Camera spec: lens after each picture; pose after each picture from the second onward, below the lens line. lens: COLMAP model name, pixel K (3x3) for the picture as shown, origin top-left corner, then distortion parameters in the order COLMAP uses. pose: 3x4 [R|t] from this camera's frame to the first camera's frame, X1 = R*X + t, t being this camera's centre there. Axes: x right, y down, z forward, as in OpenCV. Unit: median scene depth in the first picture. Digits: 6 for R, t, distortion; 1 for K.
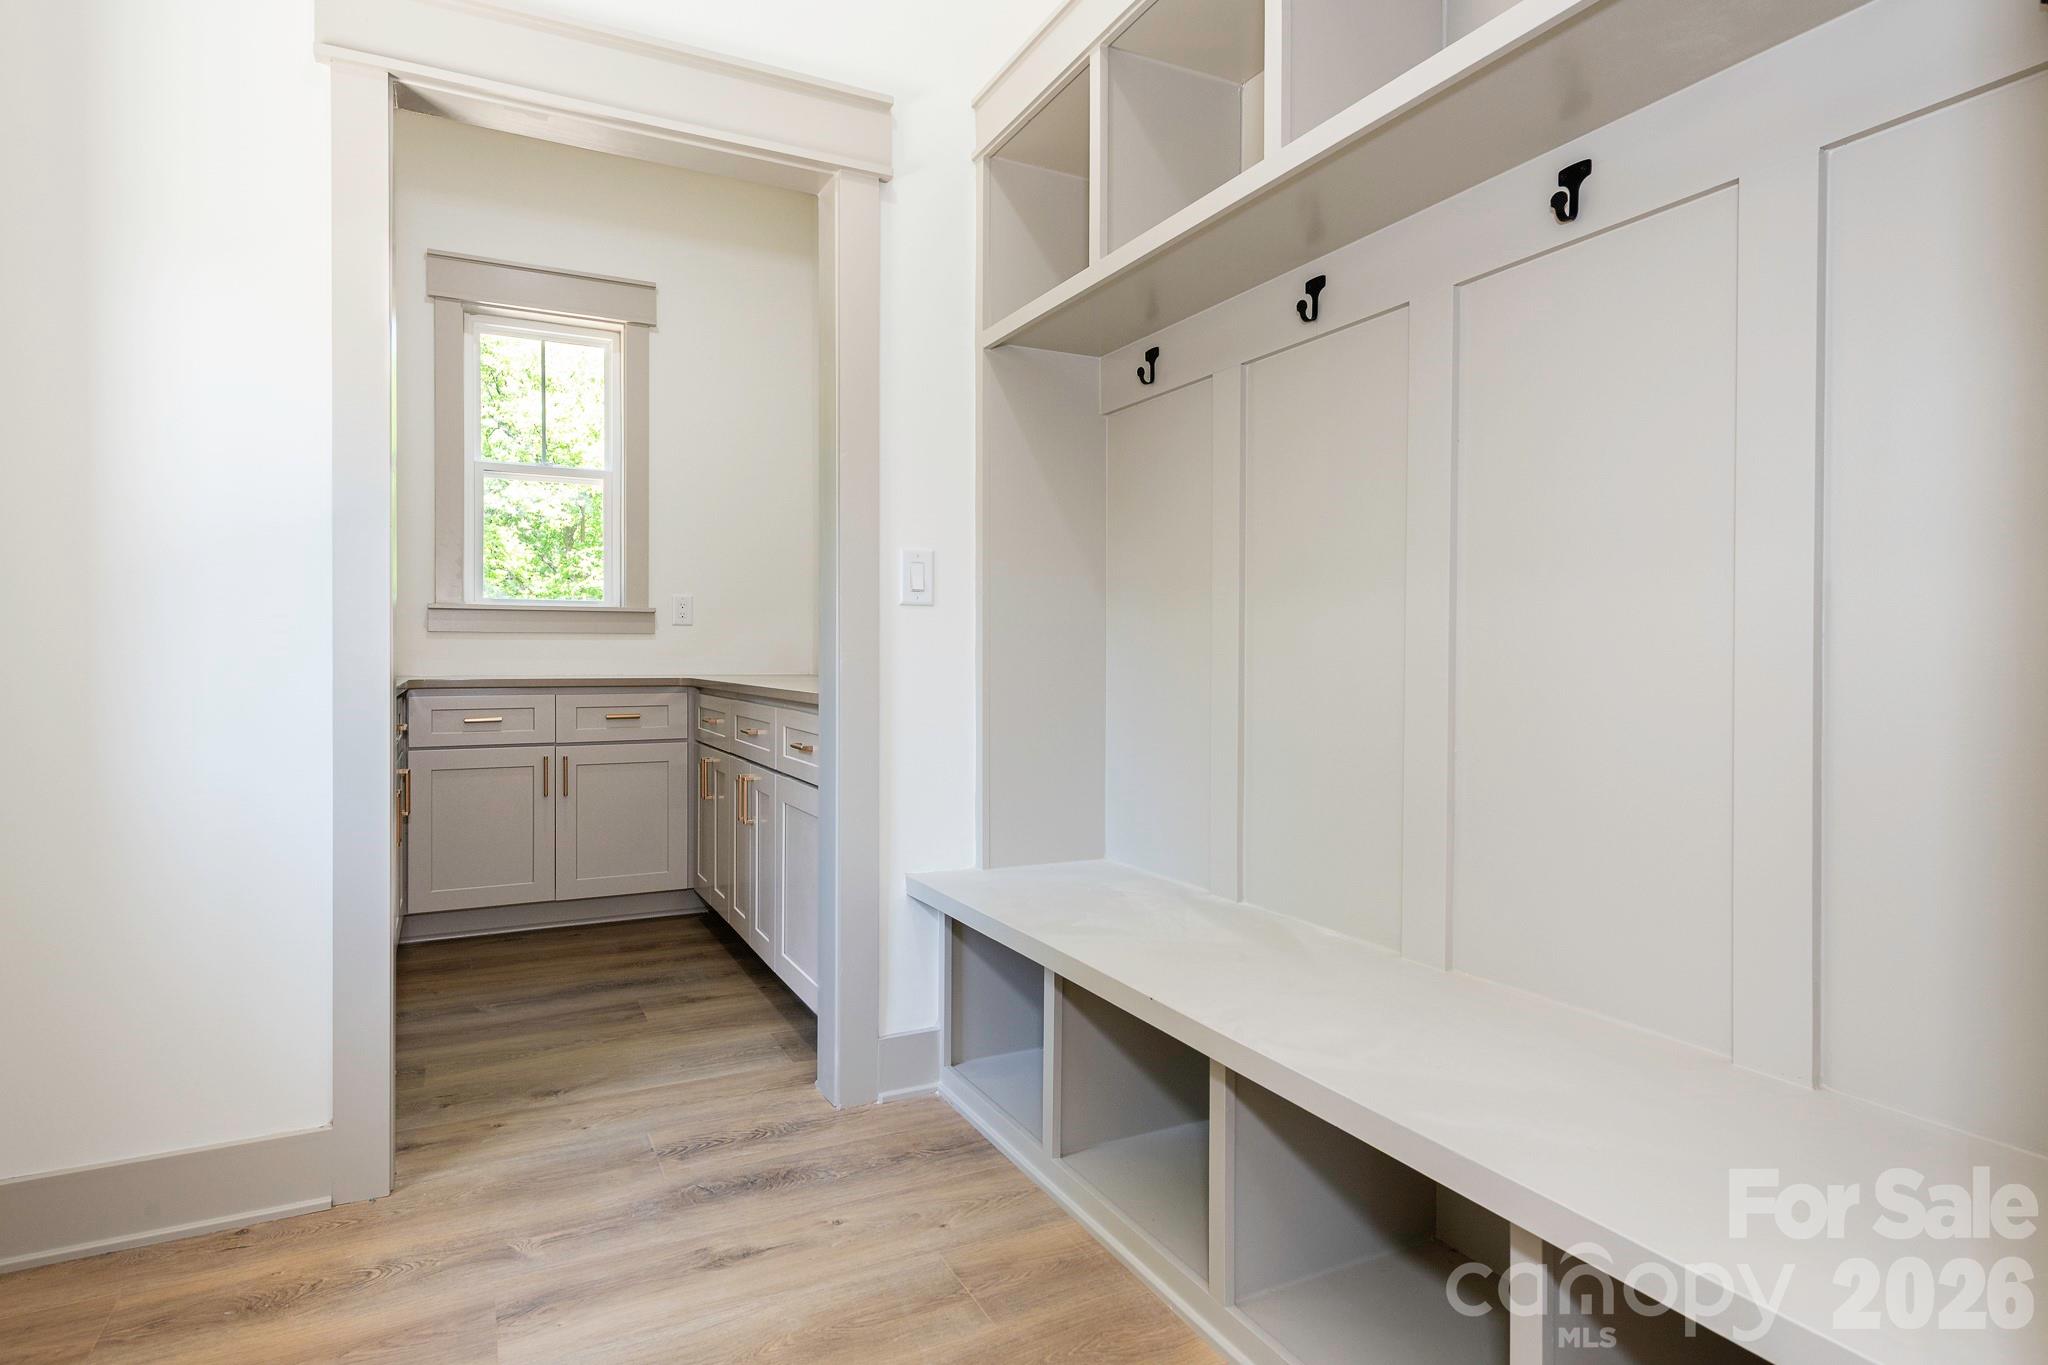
lens RADIAL K [[1114.9, 0, 1048.2], [0, 1114.9, 662.0], [0, 0, 1]] dist [0.023054, -0.007809]
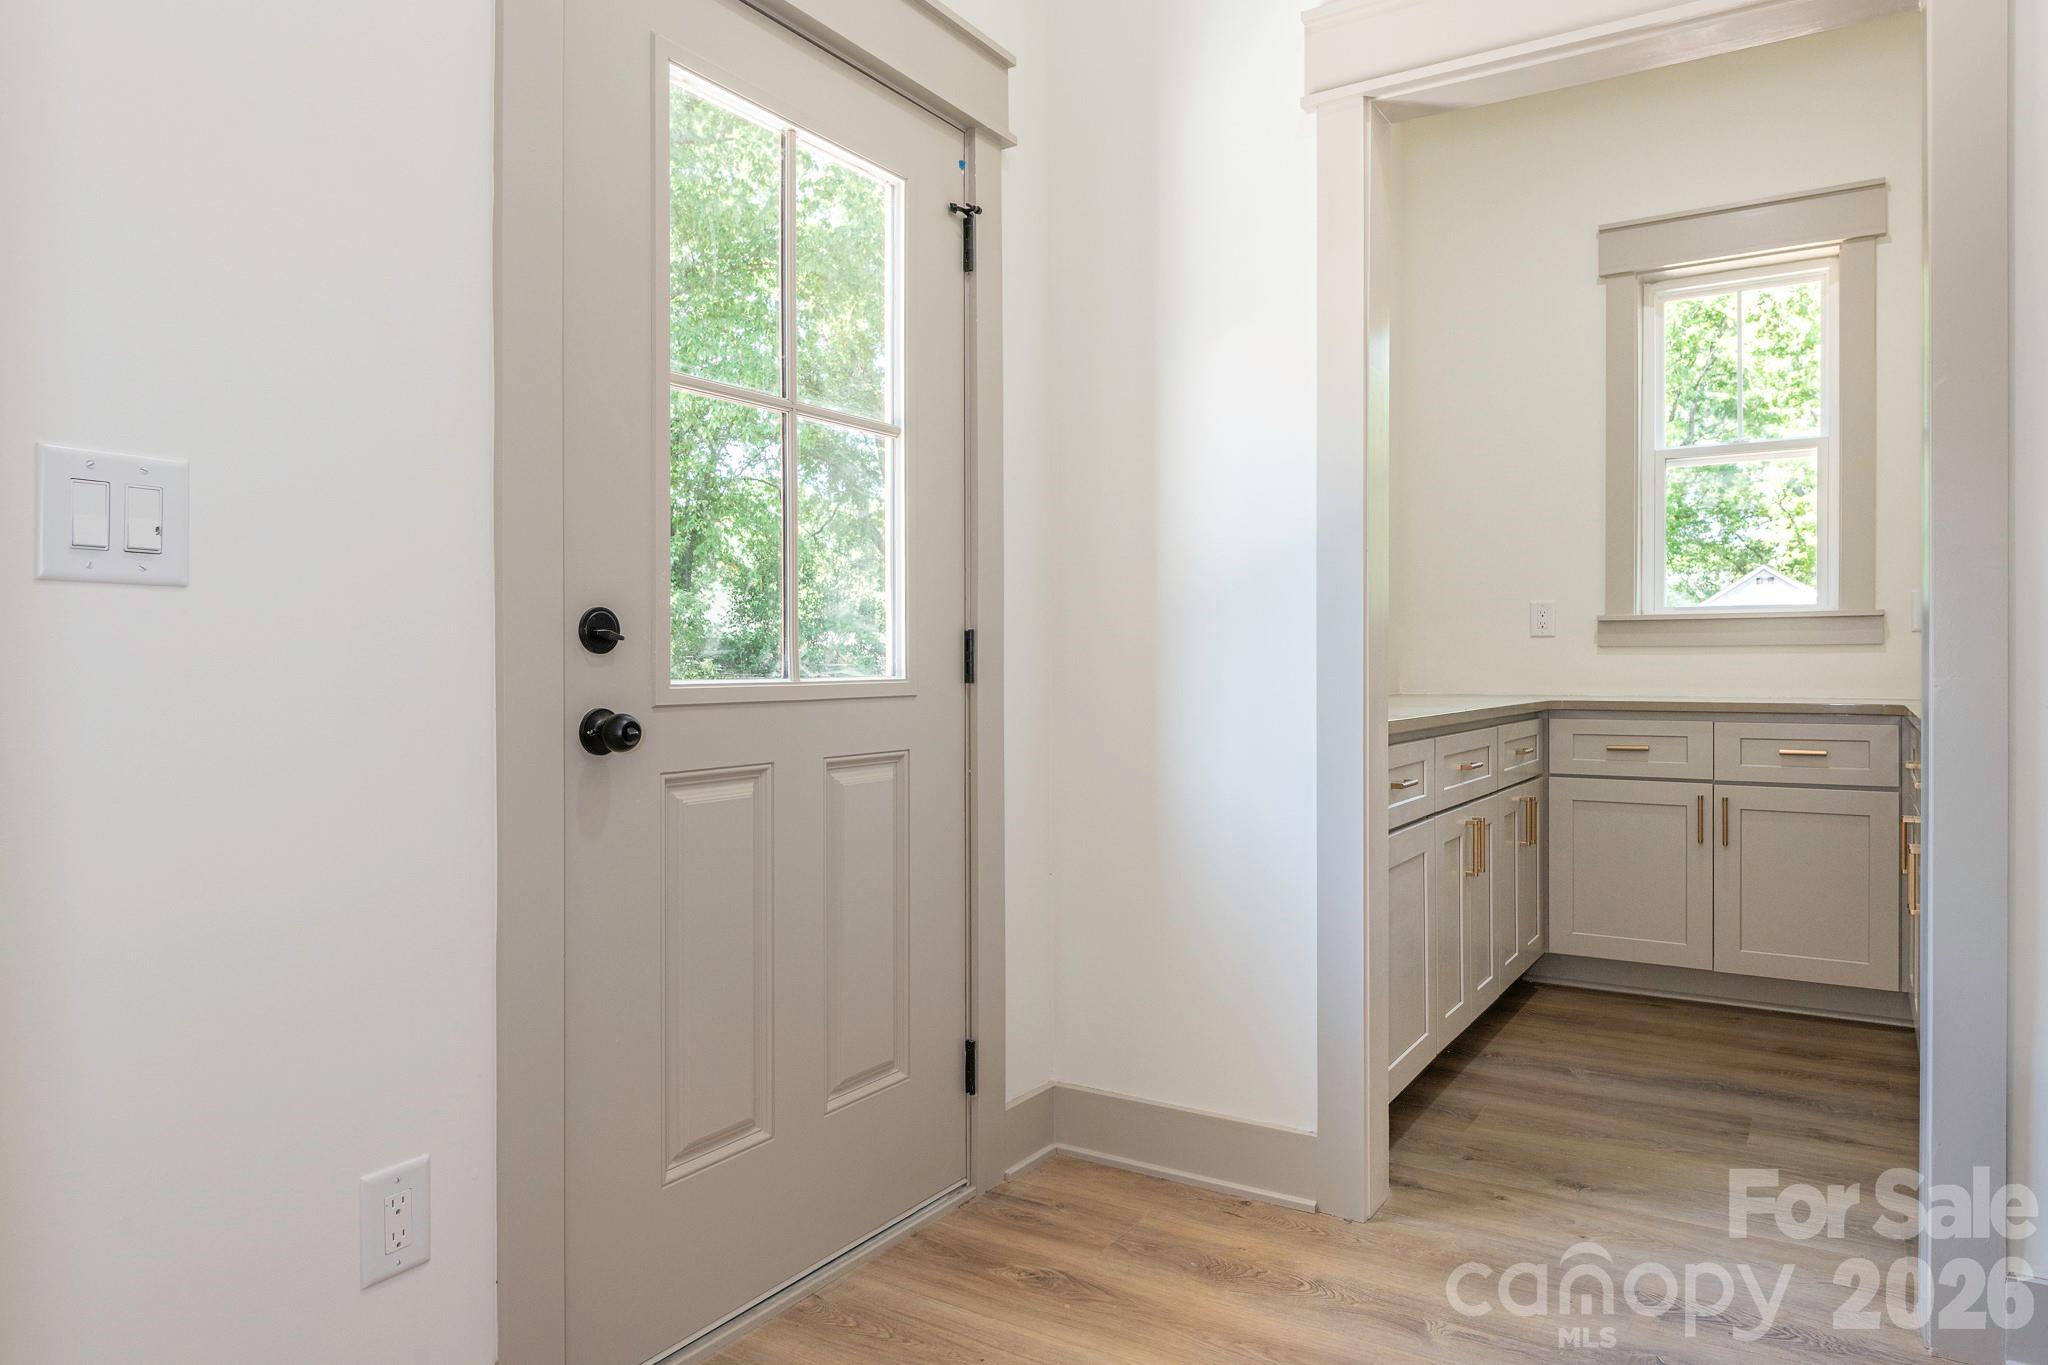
lens RADIAL K [[1299.0, 0, 1056.3], [0, 1299.0, 671.8], [0, 0, 1]] dist [0.008743, -0.012908]
pose [[0.510805, 0.002427, -0.859693, 0.214034], [-0.003192, 0.999994, 0.000927, -0.011072], [0.859691, 0.002270, 0.510810, 0.144753]]
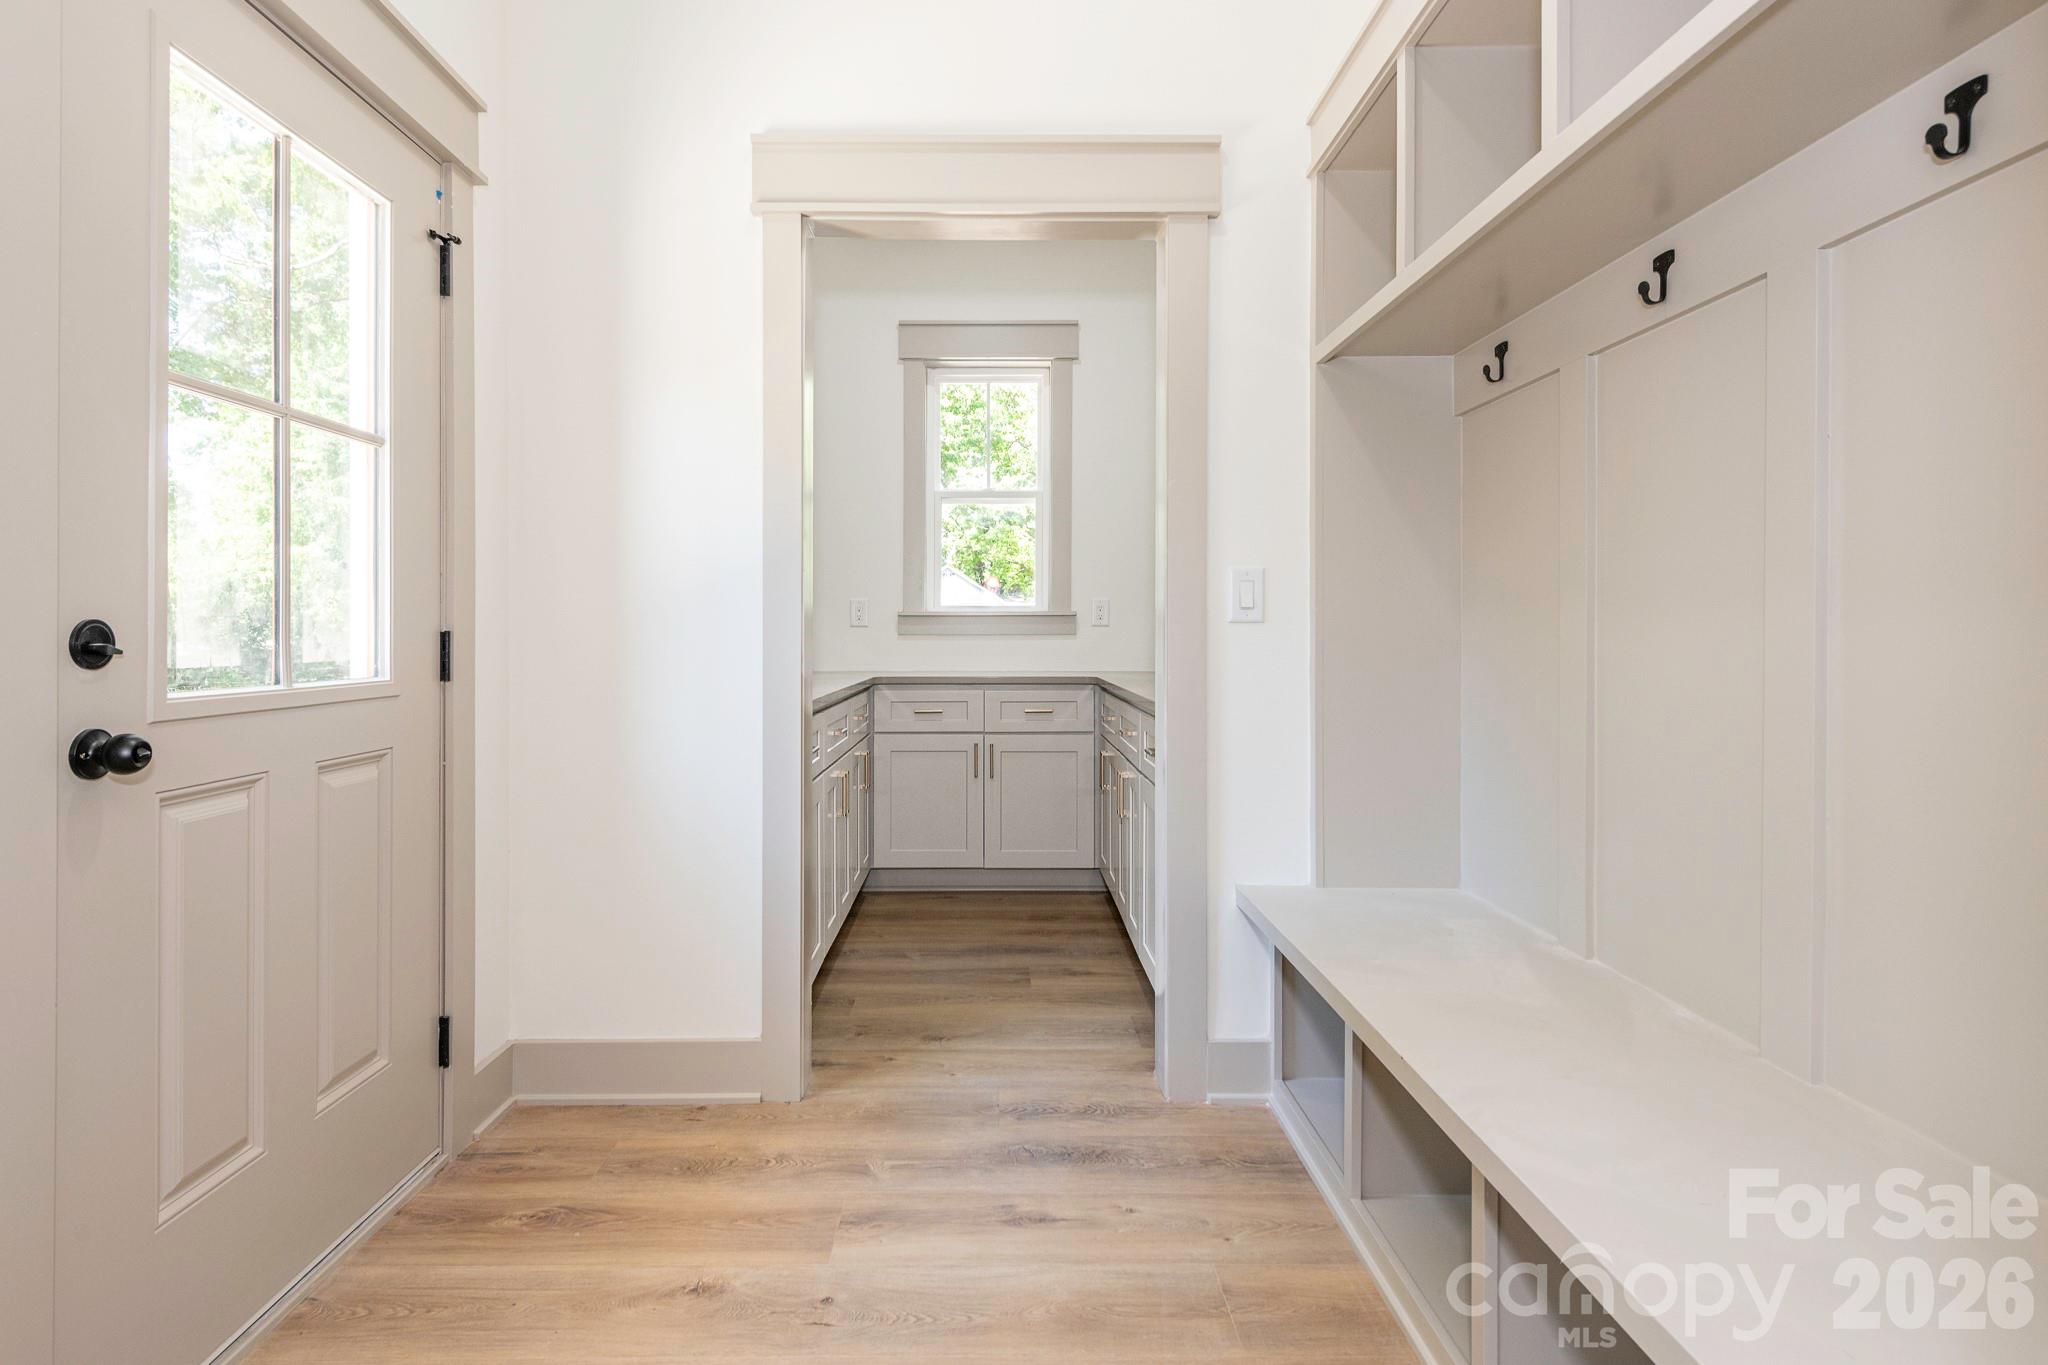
lens RADIAL K [[1082.2, 0, 1009.0], [0, 1082.2, 635.2], [0, 0, 1]] dist [0.022212, -0.010295]
pose [[0.892160, -0.000068, -0.451720, 0.140758], [-0.002709, 0.999981, -0.005502, -0.033992], [0.451712, 0.006132, 0.892143, 0.014617]]
